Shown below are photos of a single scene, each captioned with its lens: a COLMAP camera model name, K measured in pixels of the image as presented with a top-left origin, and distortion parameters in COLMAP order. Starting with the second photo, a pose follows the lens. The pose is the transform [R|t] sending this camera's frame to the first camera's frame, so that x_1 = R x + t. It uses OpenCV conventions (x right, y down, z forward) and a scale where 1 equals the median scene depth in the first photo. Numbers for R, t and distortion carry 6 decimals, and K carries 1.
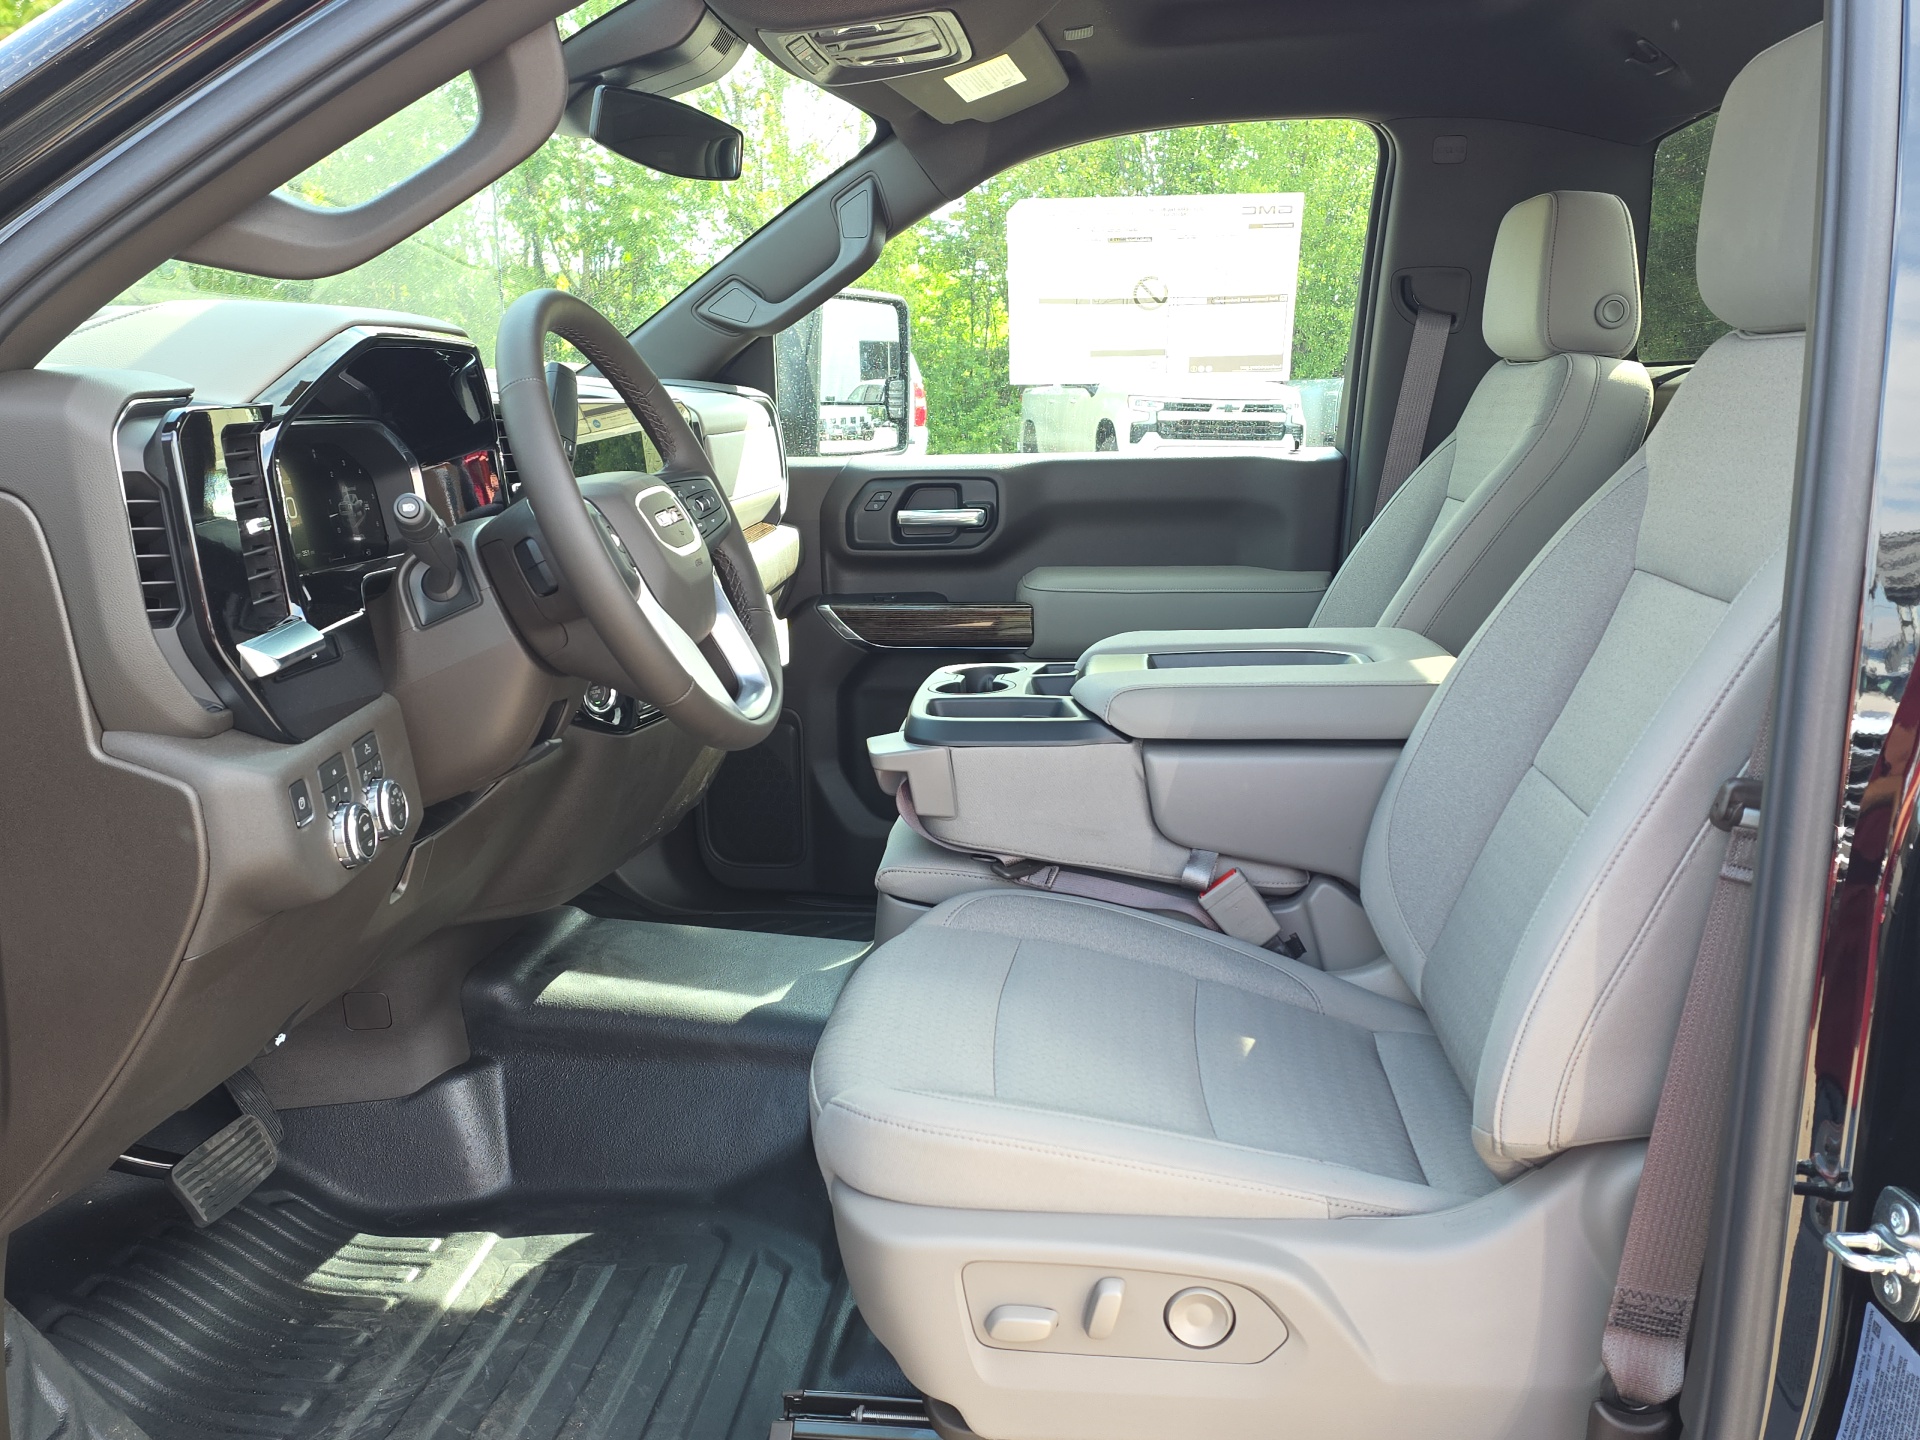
lens RADIAL K [[1563.9, 0, 946.1], [0, 1563.9, 716.7], [0, 0, 1]] dist [0.119841, -0.233944]
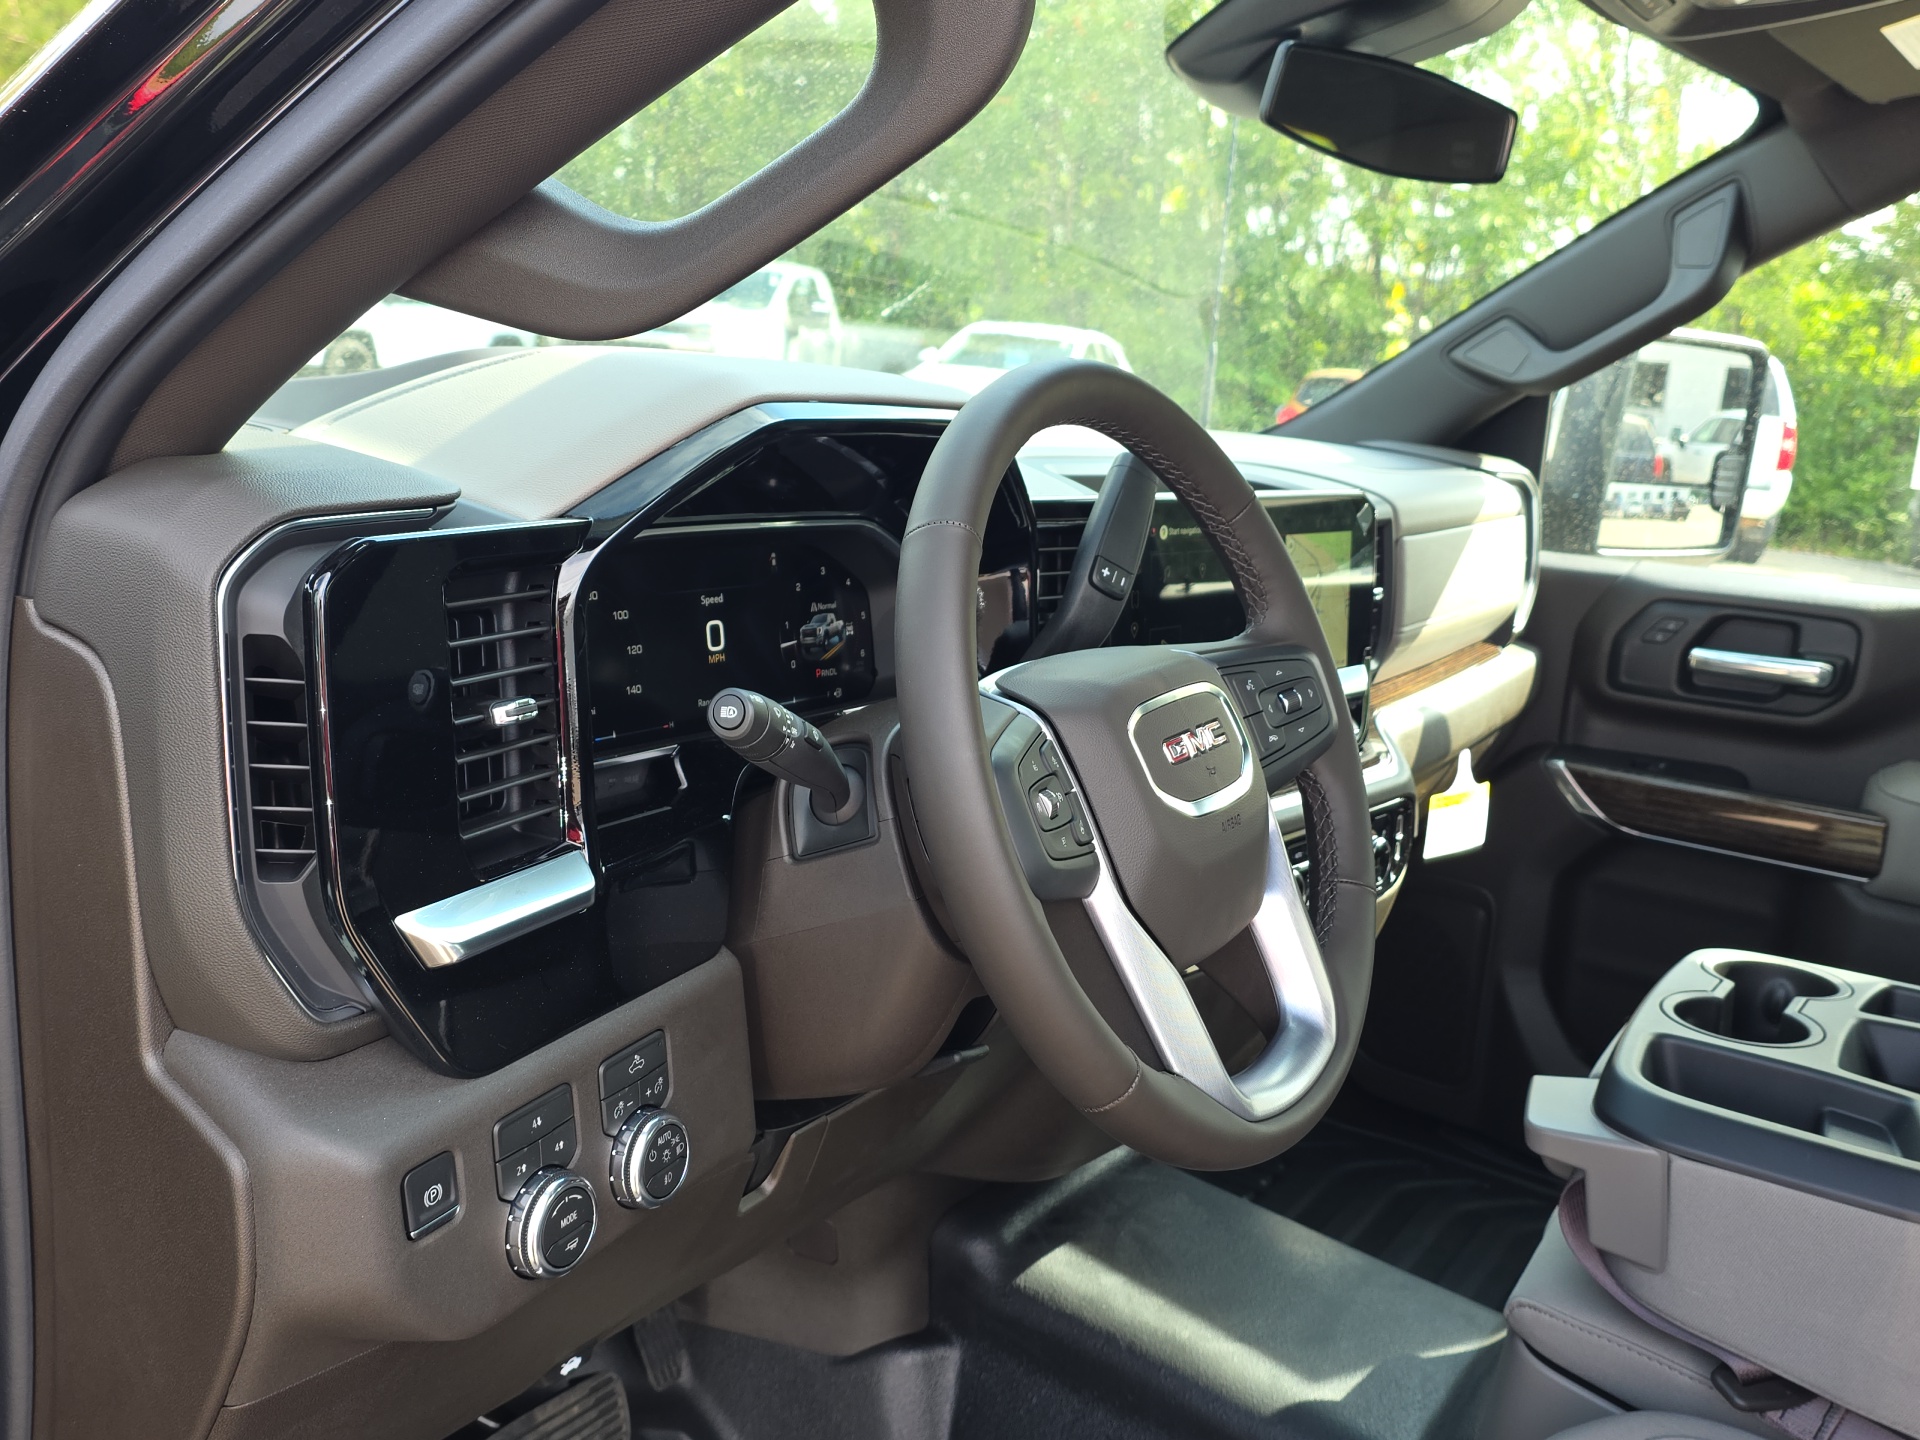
lens RADIAL K [[1580.4, 0, 960.0], [0, 1580.4, 720.0], [0, 0, 1]] dist [0.118185, -0.151859]
pose [[0.880871, 0.164486, -0.443860, 0.008150], [-0.166348, 0.985444, 0.035057, -0.099450], [0.443165, 0.042955, 0.895410, 0.293031]]
